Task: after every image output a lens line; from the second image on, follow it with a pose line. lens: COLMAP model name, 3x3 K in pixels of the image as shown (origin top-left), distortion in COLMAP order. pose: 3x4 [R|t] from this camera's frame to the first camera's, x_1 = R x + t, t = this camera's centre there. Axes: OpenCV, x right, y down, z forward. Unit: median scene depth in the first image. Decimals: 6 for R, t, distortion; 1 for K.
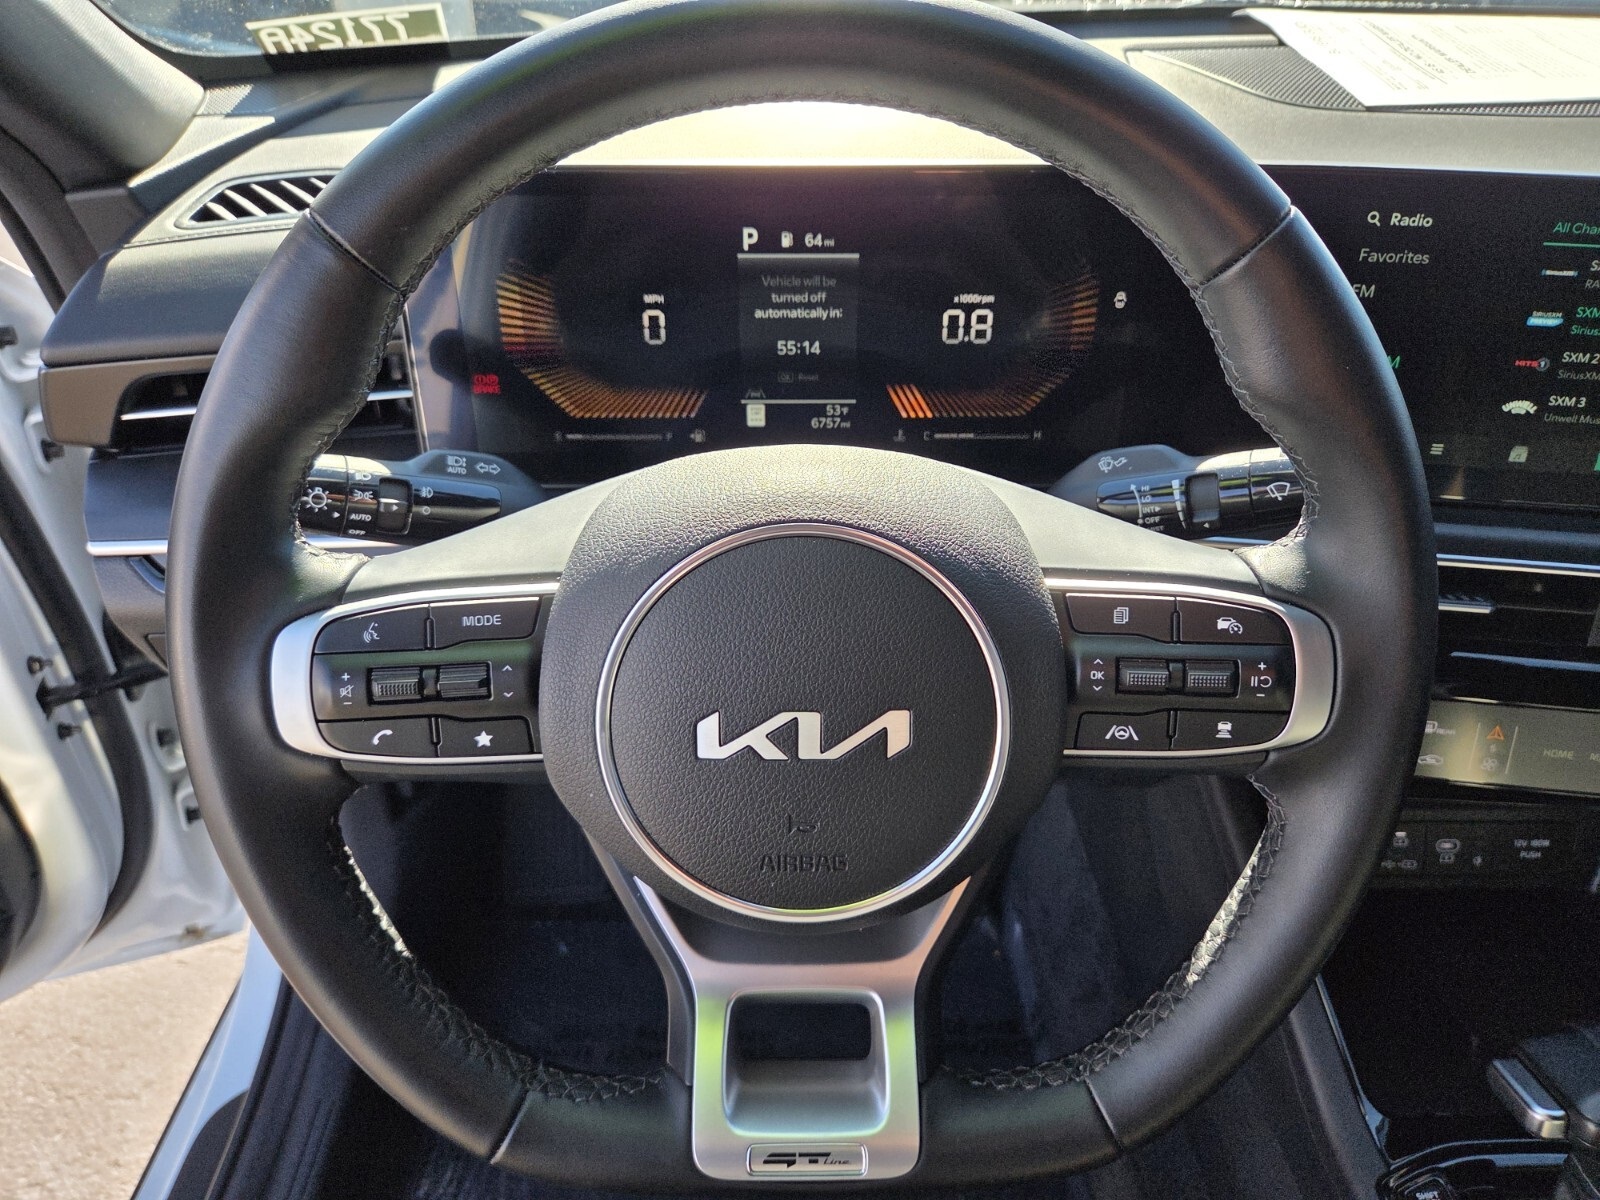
lens RADIAL K [[1078.8, 0, 807.9], [0, 1078.8, 591.0], [0, 0, 1]] dist [0.071687, -0.093766]
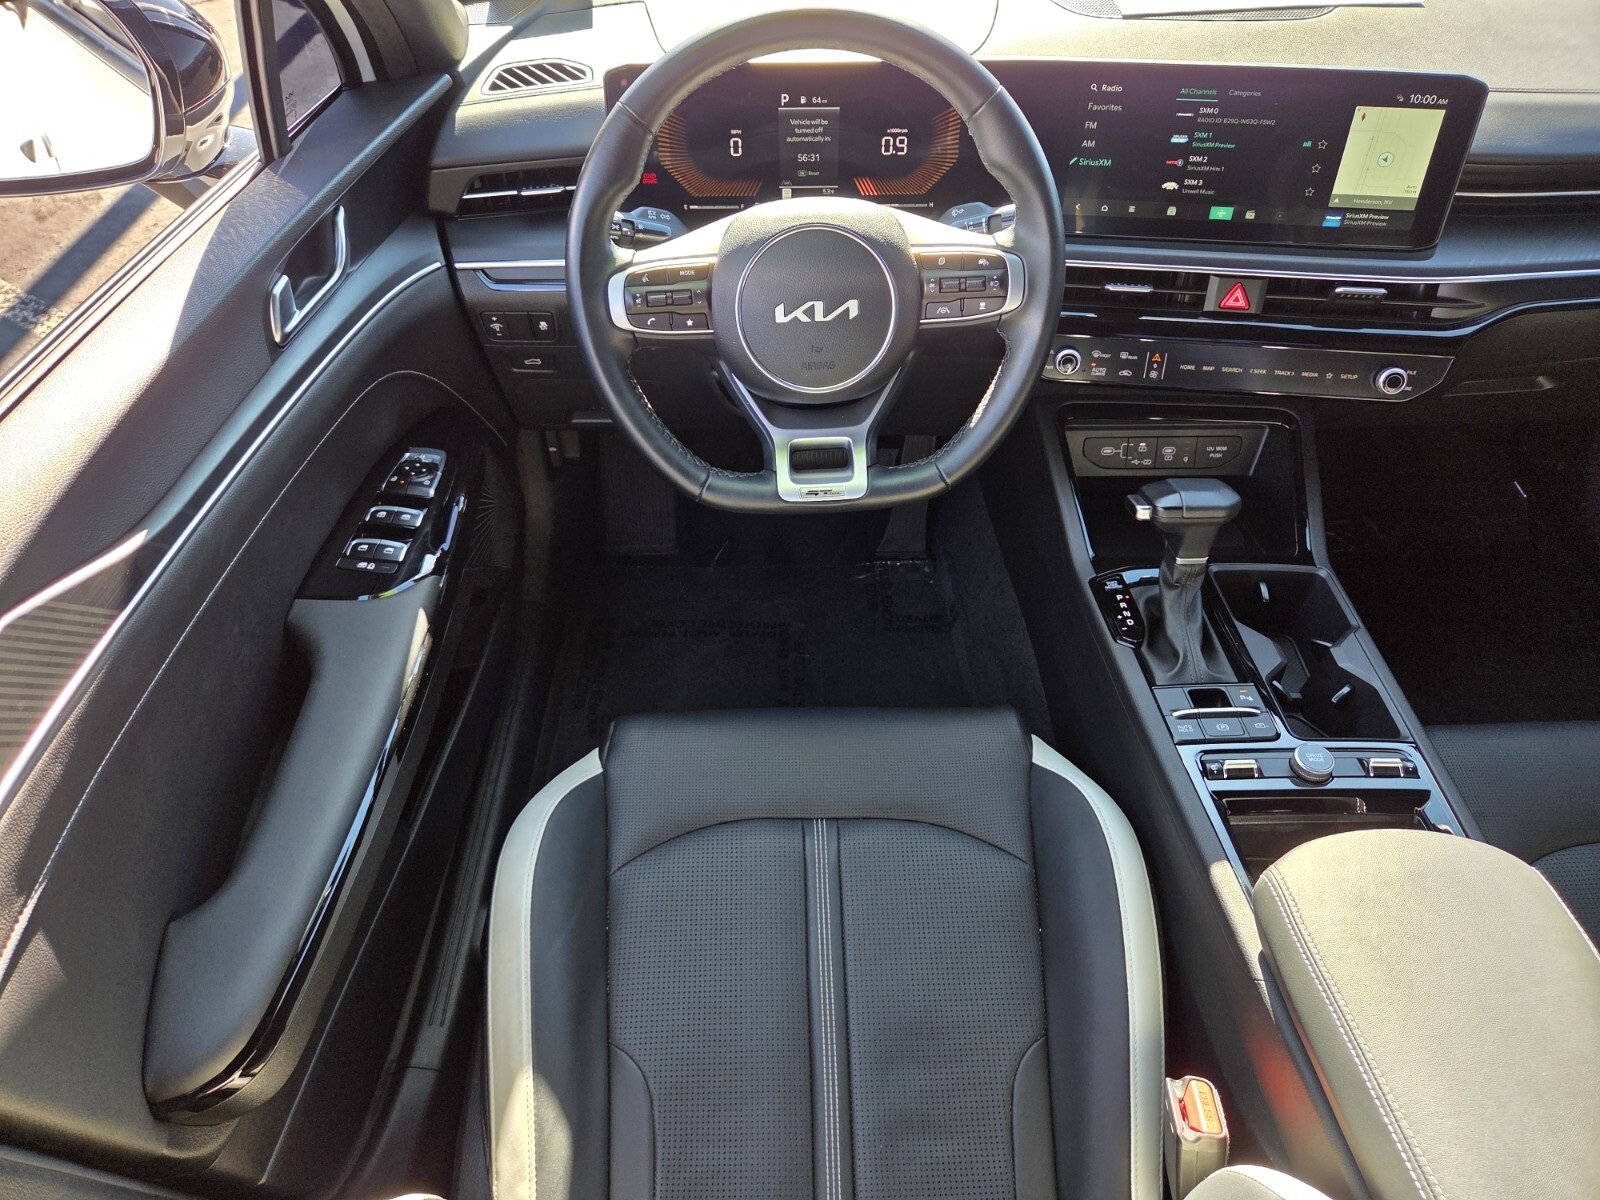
lens RADIAL K [[1078.8, 0, 807.9], [0, 1078.8, 591.0], [0, 0, 1]] dist [0.071687, -0.093766]
pose [[0.999644, -0.016032, 0.021326, -0.068034], [0.012971, 0.990537, 0.136631, 0.295085], [-0.023315, -0.136306, 0.990392, -1.102109]]
